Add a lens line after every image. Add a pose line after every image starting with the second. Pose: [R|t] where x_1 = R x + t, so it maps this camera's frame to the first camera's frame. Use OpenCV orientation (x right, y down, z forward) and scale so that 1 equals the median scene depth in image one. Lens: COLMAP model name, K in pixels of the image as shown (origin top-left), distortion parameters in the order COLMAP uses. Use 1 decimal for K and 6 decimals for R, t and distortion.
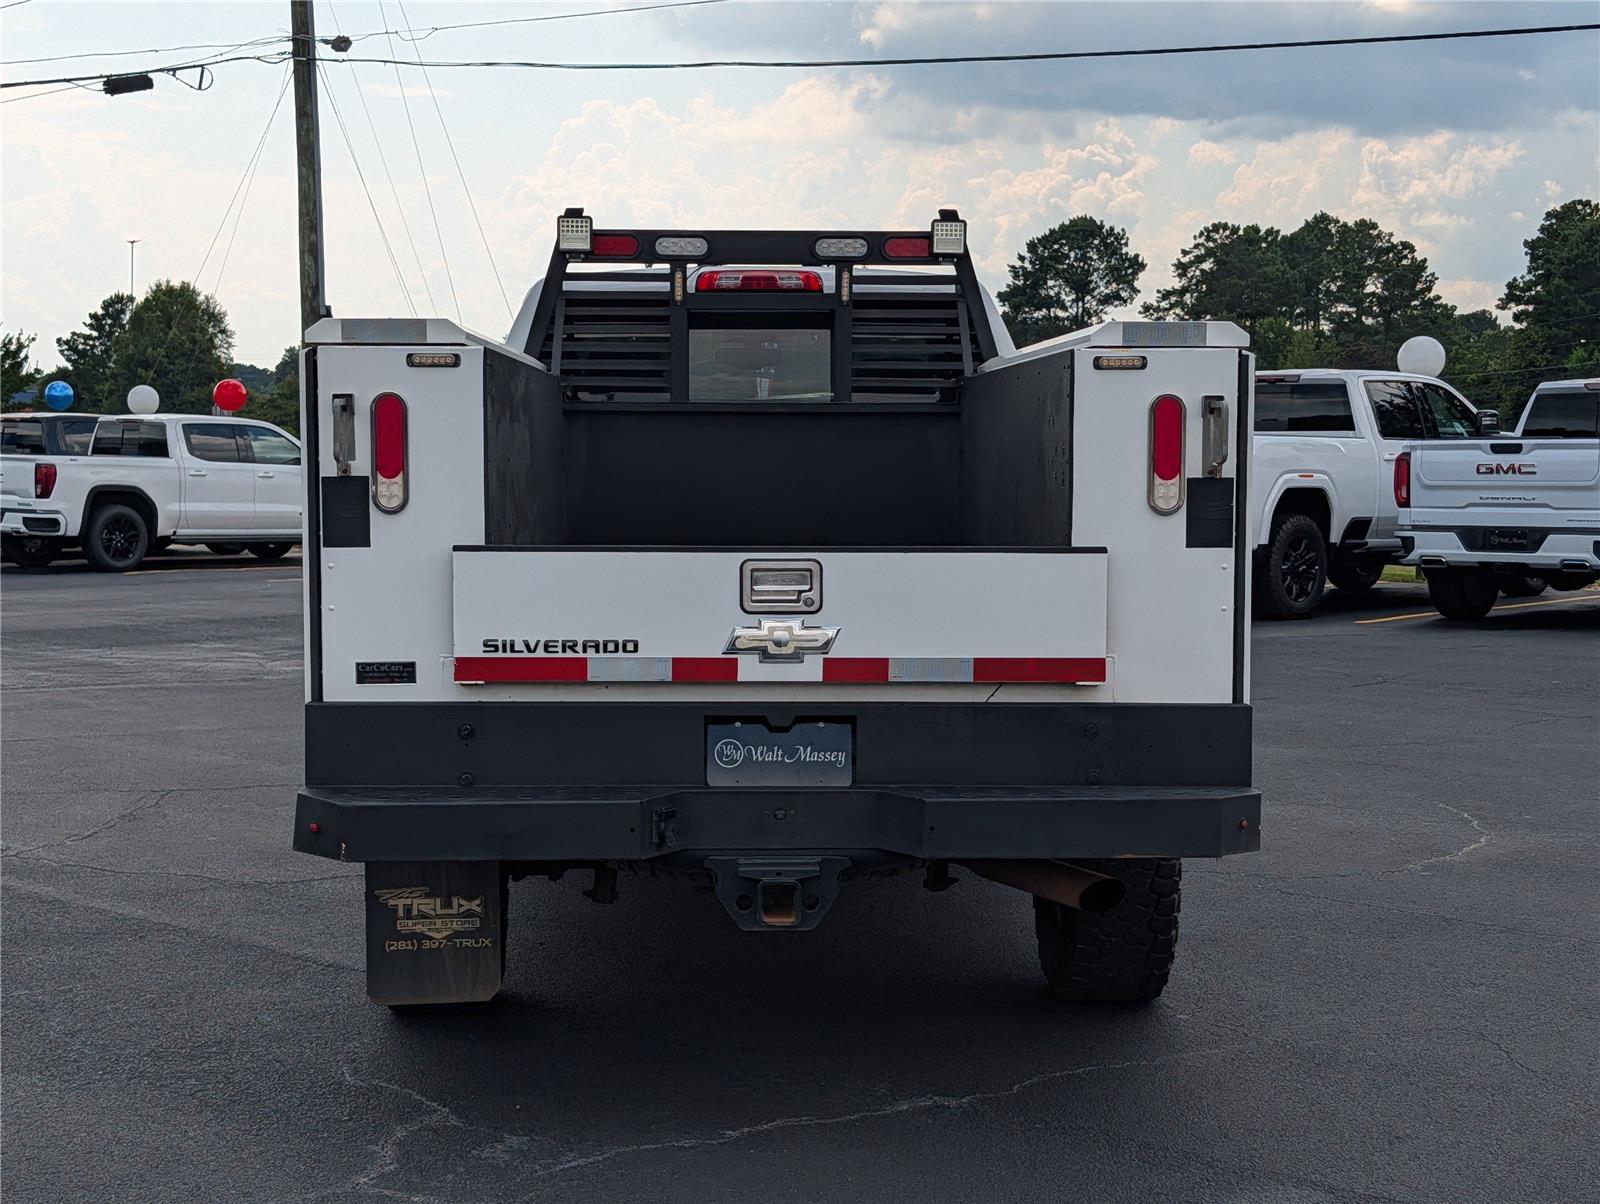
lens RADIAL K [[2546.0, 0, 772.4], [0, 2546.0, 681.7], [0, 0, 1]] dist [0.083436, 0.000000]
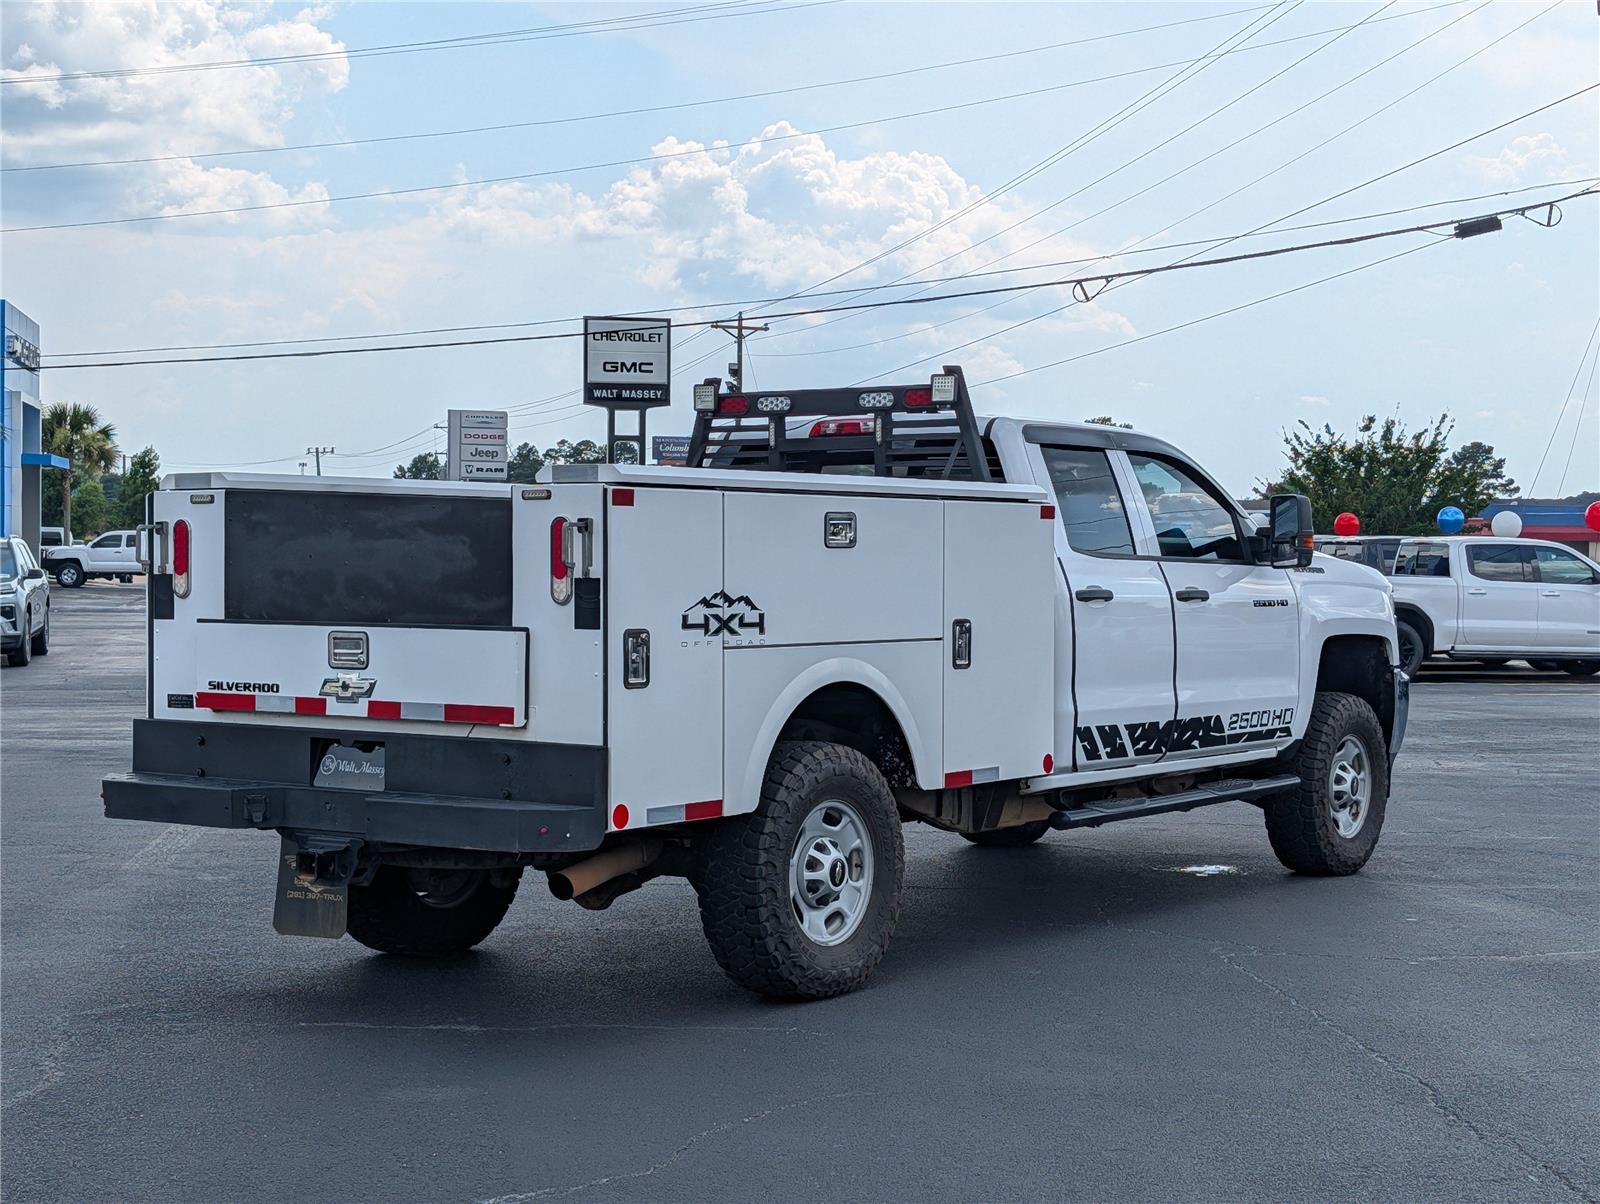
lens RADIAL K [[2546.0, 0, 795.6], [0, 2546.0, 613.6], [0, 0, 1]] dist [0.083436, 0.000000]
pose [[0.802902, 0.013785, -0.595951, 1.065143], [-0.057958, 0.996801, -0.055027, 0.007174], [0.593286, 0.078721, 0.801133, -0.018647]]
